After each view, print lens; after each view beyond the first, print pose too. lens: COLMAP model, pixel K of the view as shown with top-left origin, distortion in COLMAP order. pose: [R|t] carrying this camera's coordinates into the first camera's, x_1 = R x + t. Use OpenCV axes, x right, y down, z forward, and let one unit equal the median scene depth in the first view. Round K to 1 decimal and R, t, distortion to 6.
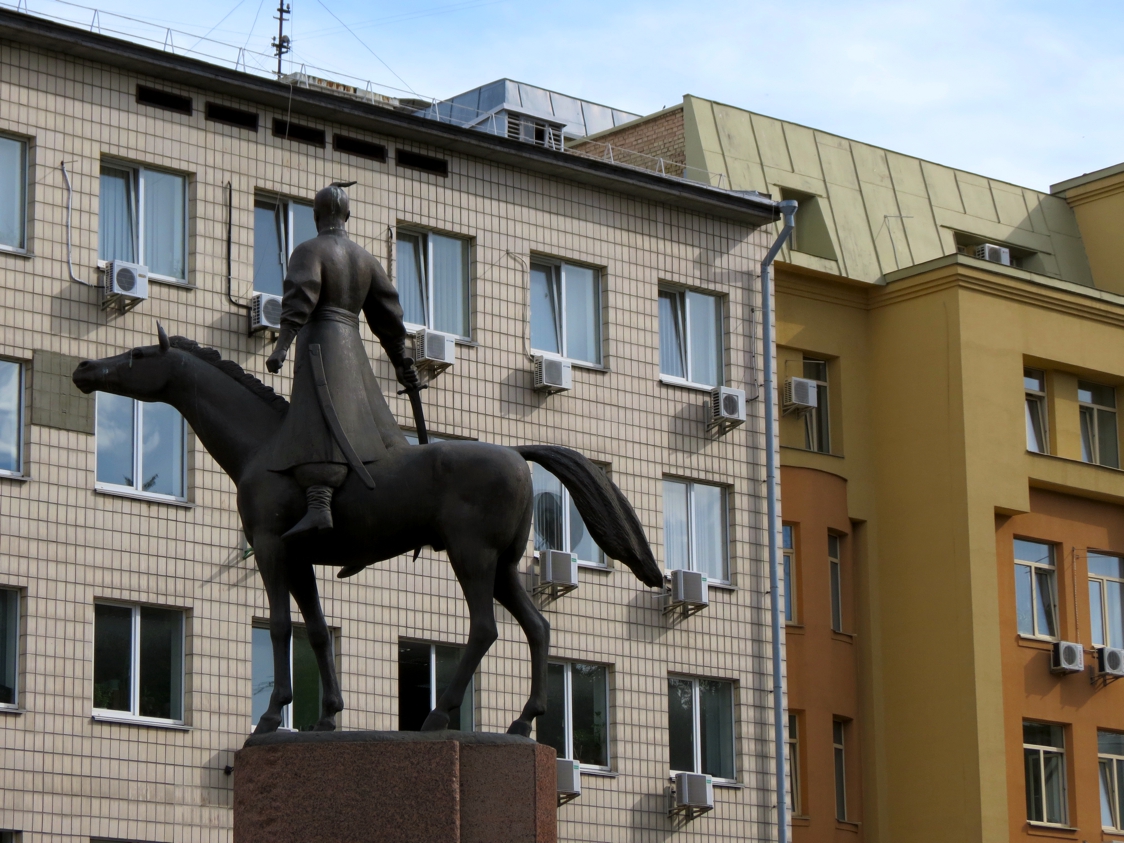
lens RADIAL K [[3512.7, 0, 562.0], [0, 3512.7, 421.5], [0, 0, 1]] dist [0.055436, 1.377283]
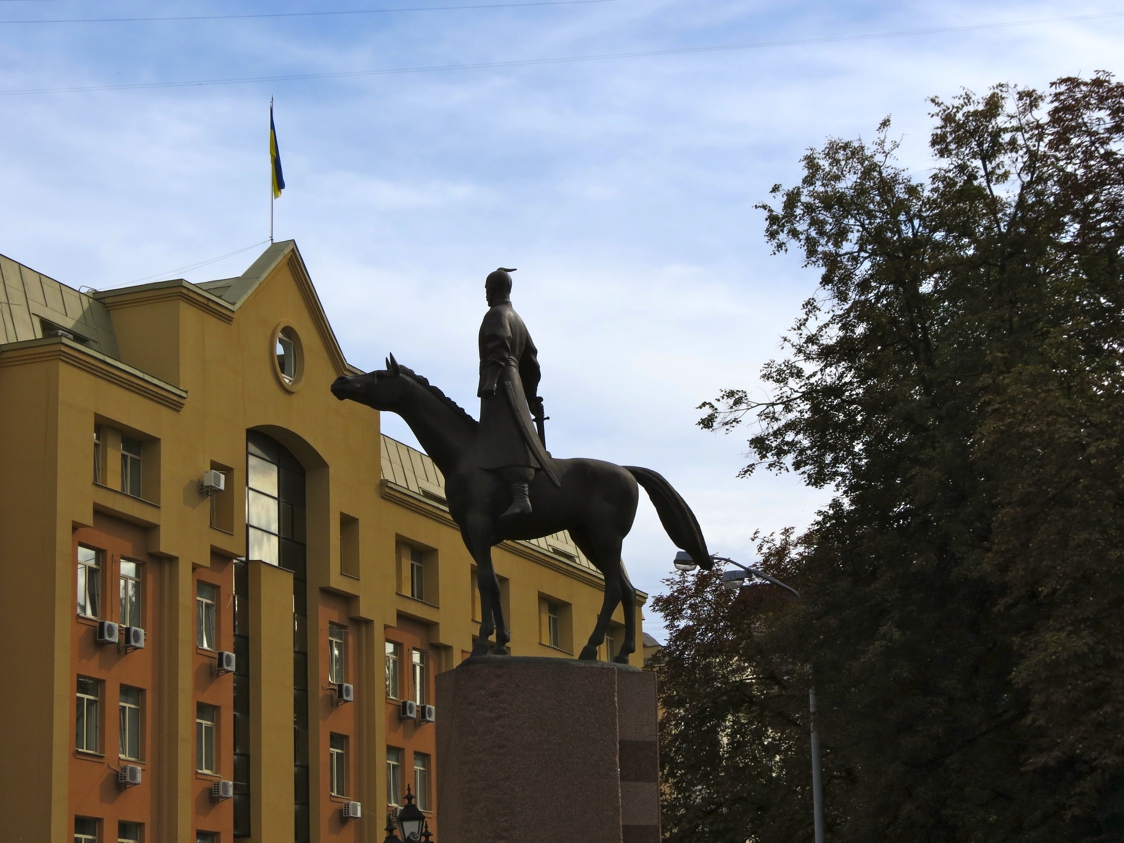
lens RADIAL K [[2536.3, 0, 562.0], [0, 2536.3, 421.5], [0, 0, 1]] dist [-0.054518, -0.287441]
pose [[0.895228, 0.094749, 0.435420, -0.149247], [-0.085422, 0.995501, -0.040995, 0.010248], [-0.437345, -0.000494, 0.899294, 0.022707]]
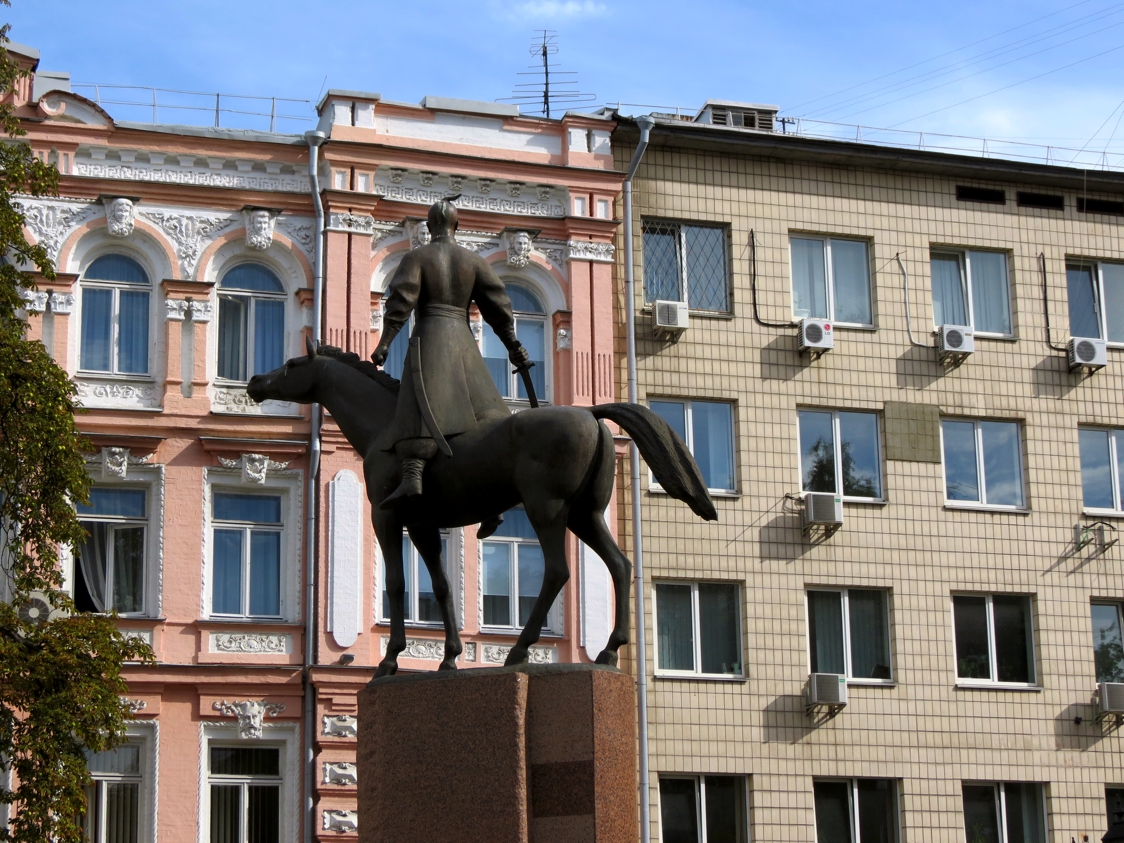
lens RADIAL K [[2635.1, 0, 562.0], [0, 2635.1, 421.5], [0, 0, 1]] dist [-0.022902, 0.176458]
pose [[0.925439, -0.106917, -0.363499, 0.086378], [0.098935, 0.994267, -0.040567, 0.013676], [0.365752, 0.001580, 0.930711, 0.065359]]
